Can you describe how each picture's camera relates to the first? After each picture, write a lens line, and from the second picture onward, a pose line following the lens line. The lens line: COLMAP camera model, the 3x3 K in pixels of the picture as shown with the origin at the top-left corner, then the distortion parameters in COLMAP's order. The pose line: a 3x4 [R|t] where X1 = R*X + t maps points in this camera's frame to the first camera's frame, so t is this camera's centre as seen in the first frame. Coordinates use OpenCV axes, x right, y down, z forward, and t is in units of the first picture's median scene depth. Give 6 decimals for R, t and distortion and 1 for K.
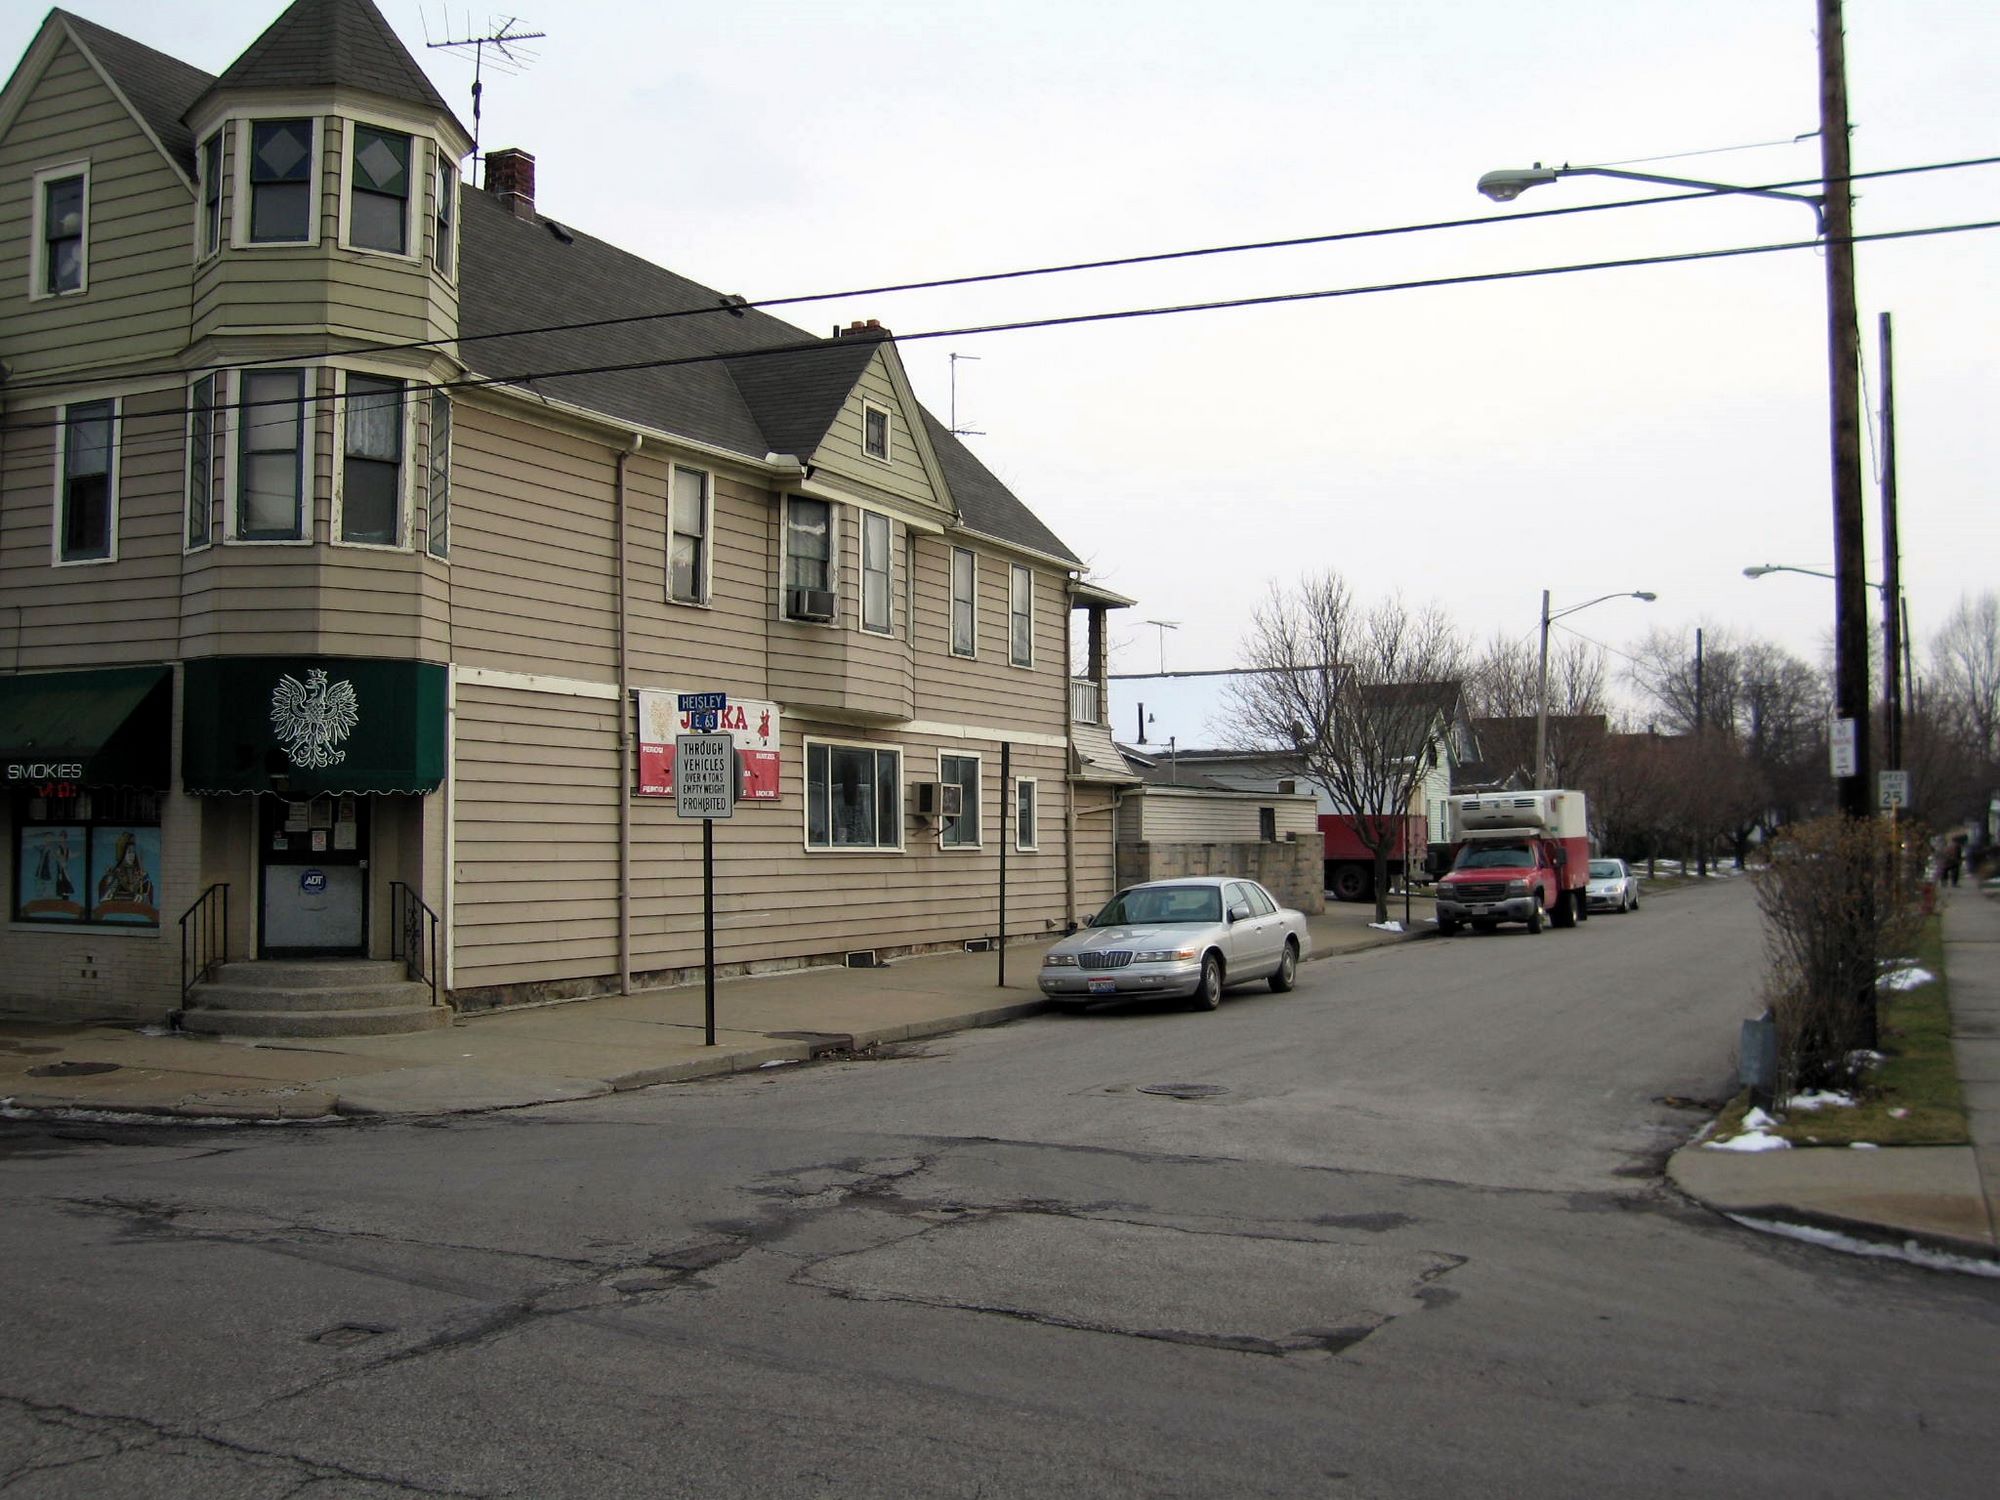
lens RADIAL K [[2049.5, 0, 997.4], [0, 2049.5, 746.0], [0, 0, 1]] dist [-0.065268, 0.000000]
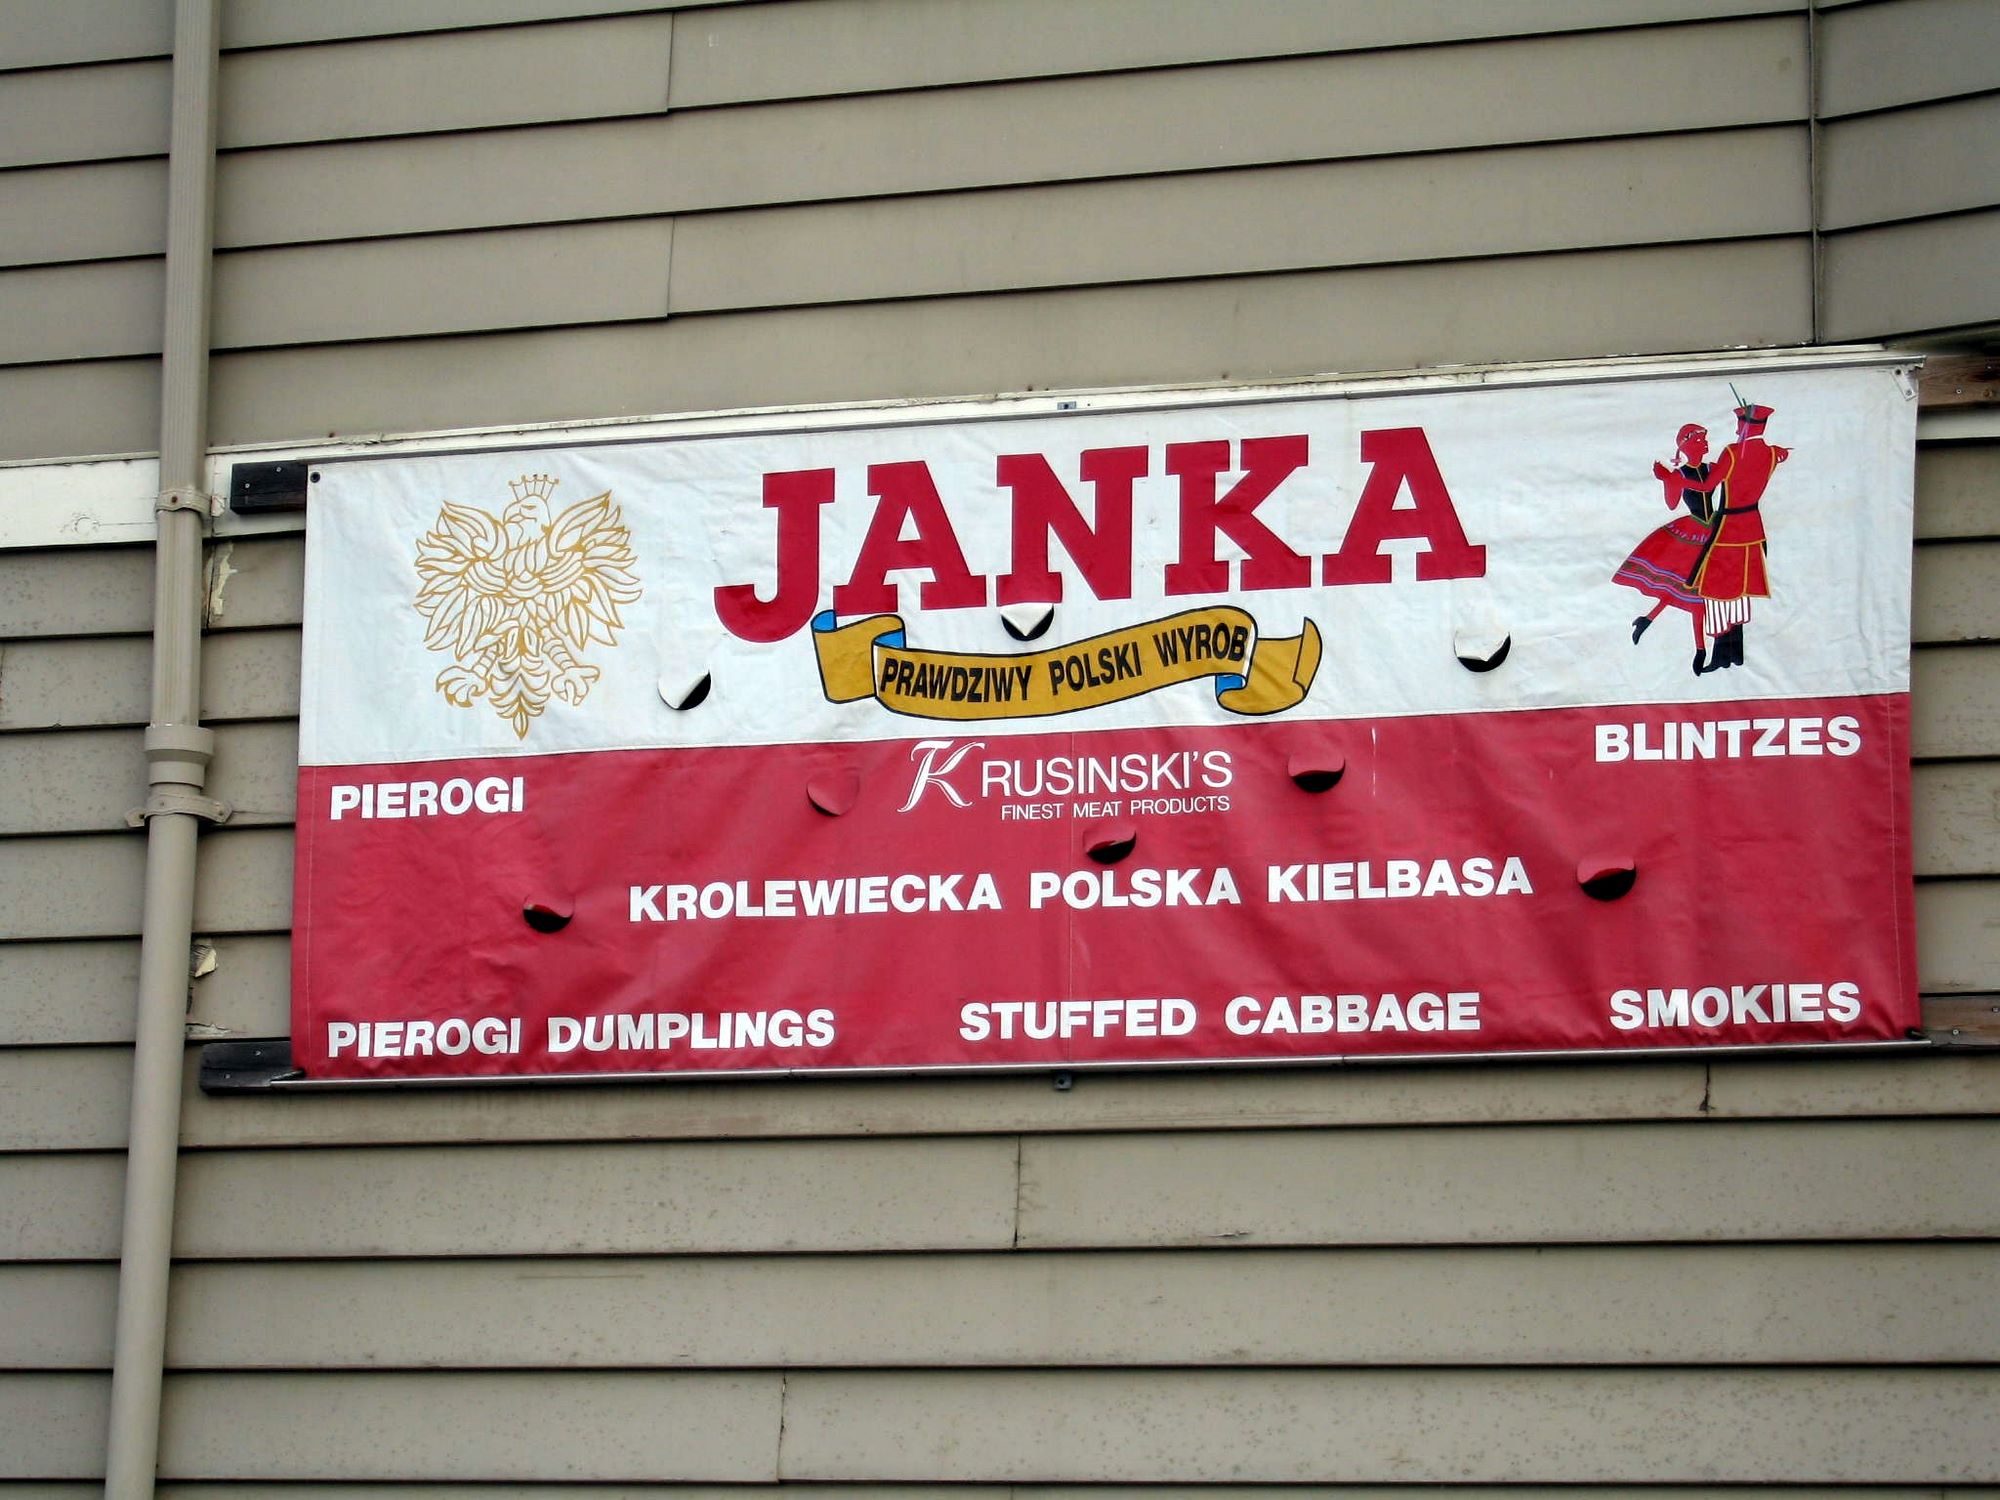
lens RADIAL K [[5812.7, 0, 999.6], [0, 5812.7, 749.7], [0, 0, 1]] dist [0.044135, 0.000000]
pose [[0.117049, -0.167541, -0.978892, 0.269465], [0.028501, 0.985828, -0.165321, 0.070110], [0.992717, -0.008549, 0.120165, 0.911621]]
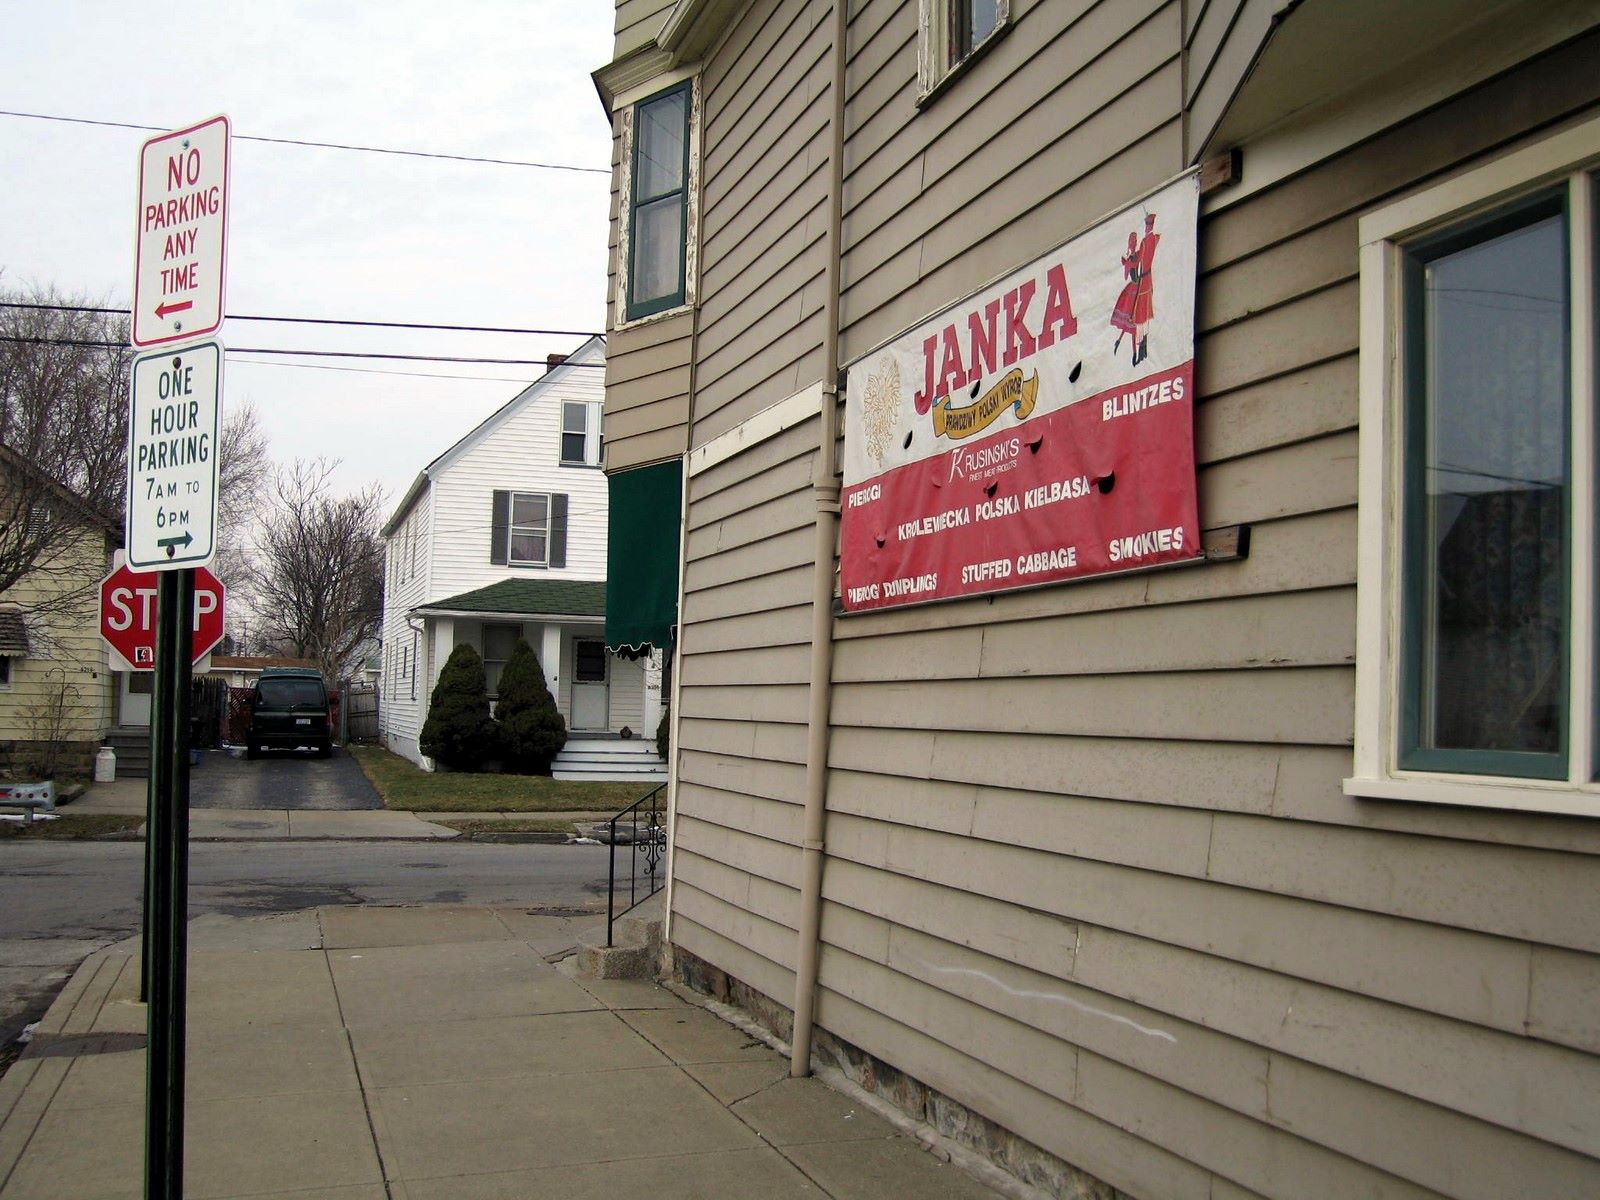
lens RADIAL K [[1639.6, 0, 798.6], [0, 1639.6, 601.0], [0, 0, 1]] dist [-0.065268, 0.000000]
pose [[-0.723787, -0.052923, -0.687991, 0.057372], [0.021125, 0.994888, -0.098754, 0.049703], [0.689700, -0.086011, -0.718969, 1.124887]]
